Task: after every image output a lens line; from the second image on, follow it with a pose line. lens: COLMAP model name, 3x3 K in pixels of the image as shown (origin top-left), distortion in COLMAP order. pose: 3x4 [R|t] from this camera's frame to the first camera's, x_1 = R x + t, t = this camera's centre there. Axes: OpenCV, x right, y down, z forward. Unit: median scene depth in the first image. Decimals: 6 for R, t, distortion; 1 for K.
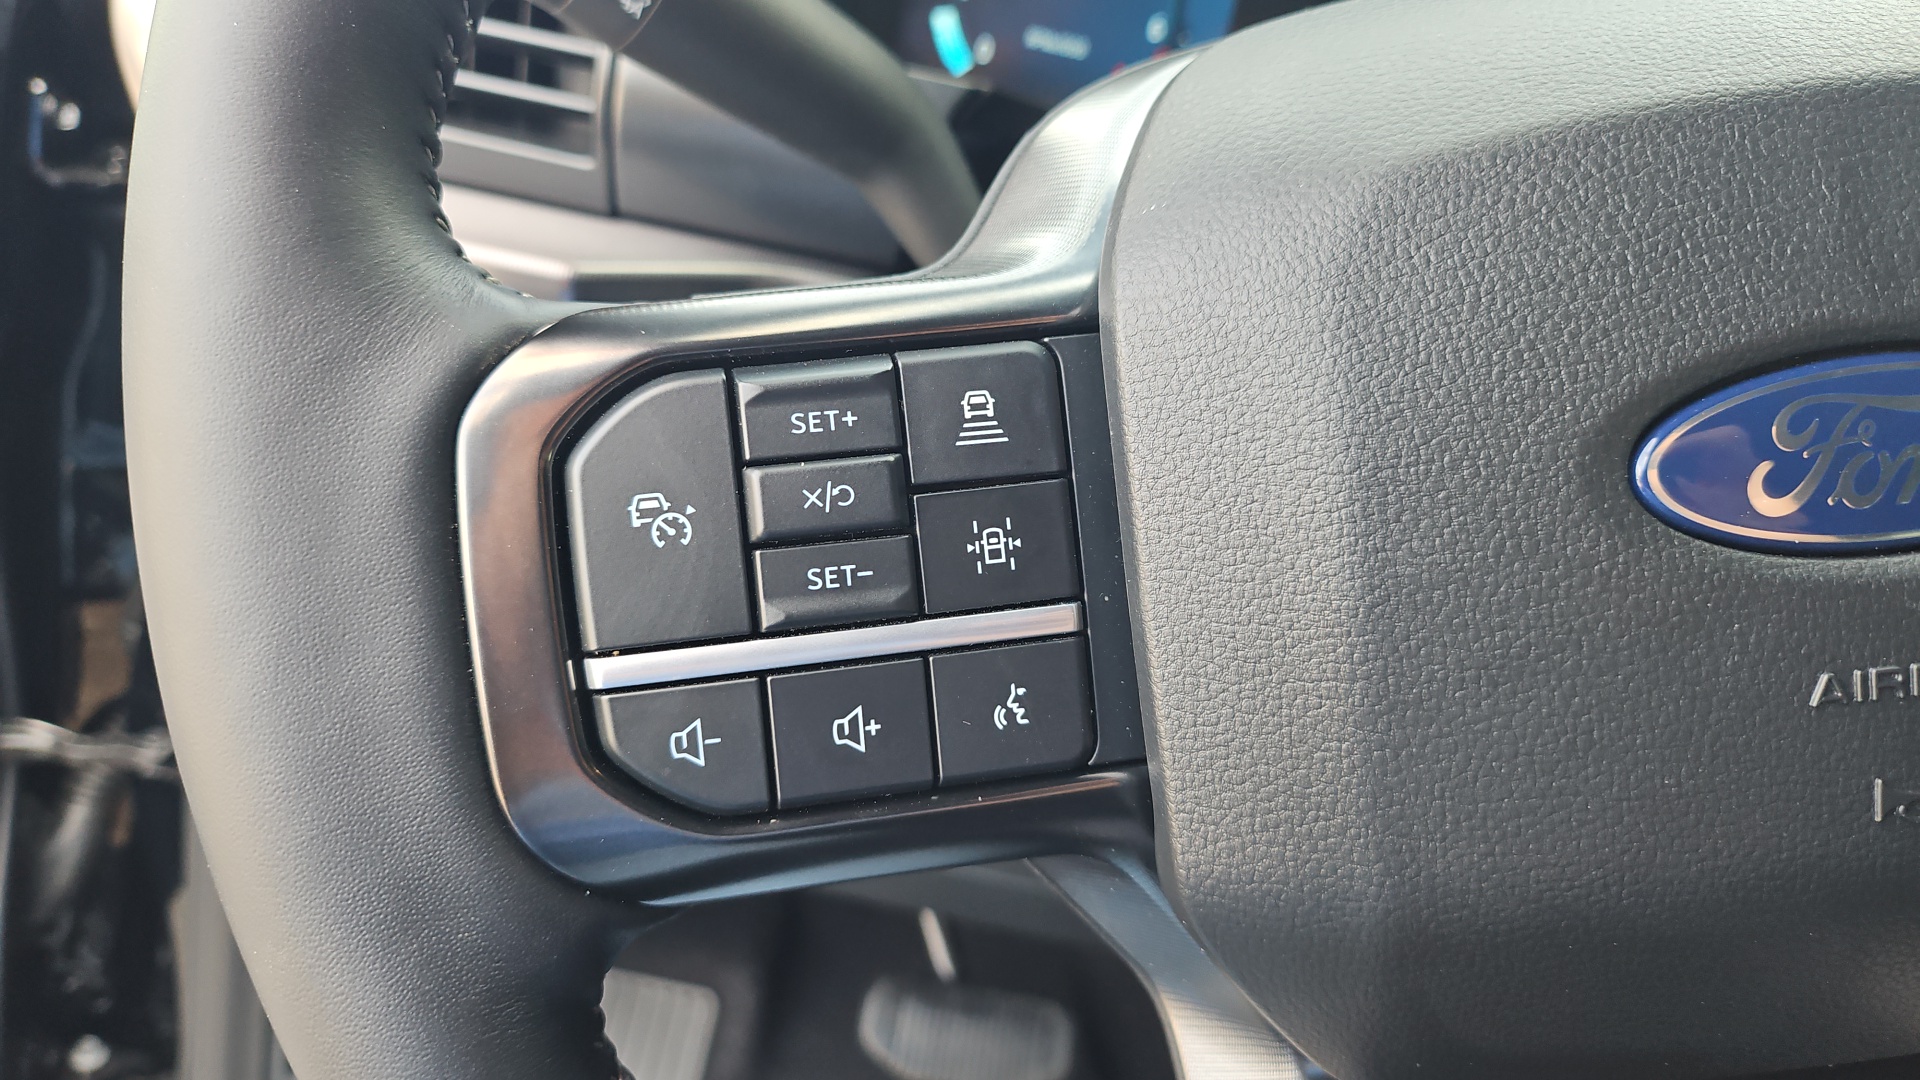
lens RADIAL K [[1445.2, 0, 1011.1], [0, 1445.2, 535.6], [0, 0, 1]] dist [0.044881, -0.076295]
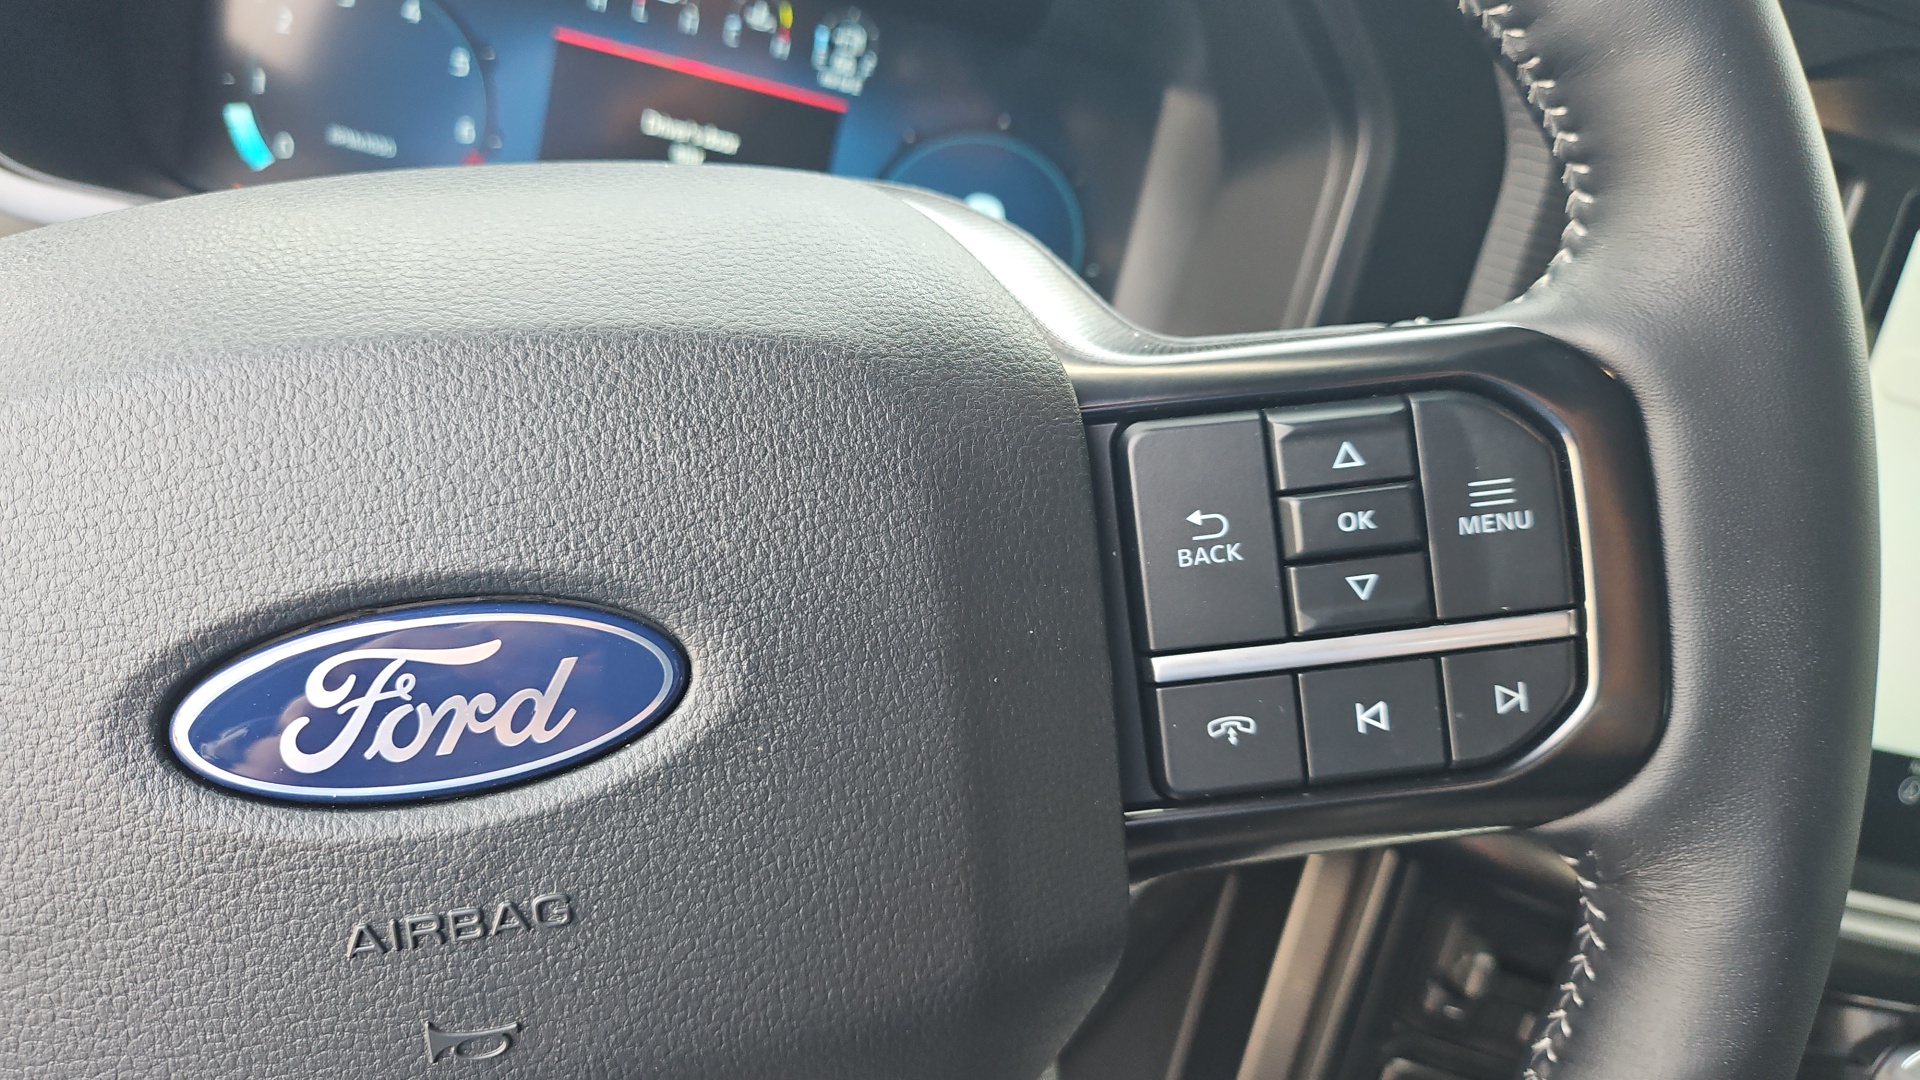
lens RADIAL K [[1435.9, 0, 958.6], [0, 1435.9, 542.0], [0, 0, 1]] dist [0.046964, -0.068217]
pose [[0.989928, -0.013470, 0.140927, 0.834434], [0.014602, 0.999869, -0.007002, -0.160756], [-0.140815, 0.008989, 0.989995, -0.070649]]
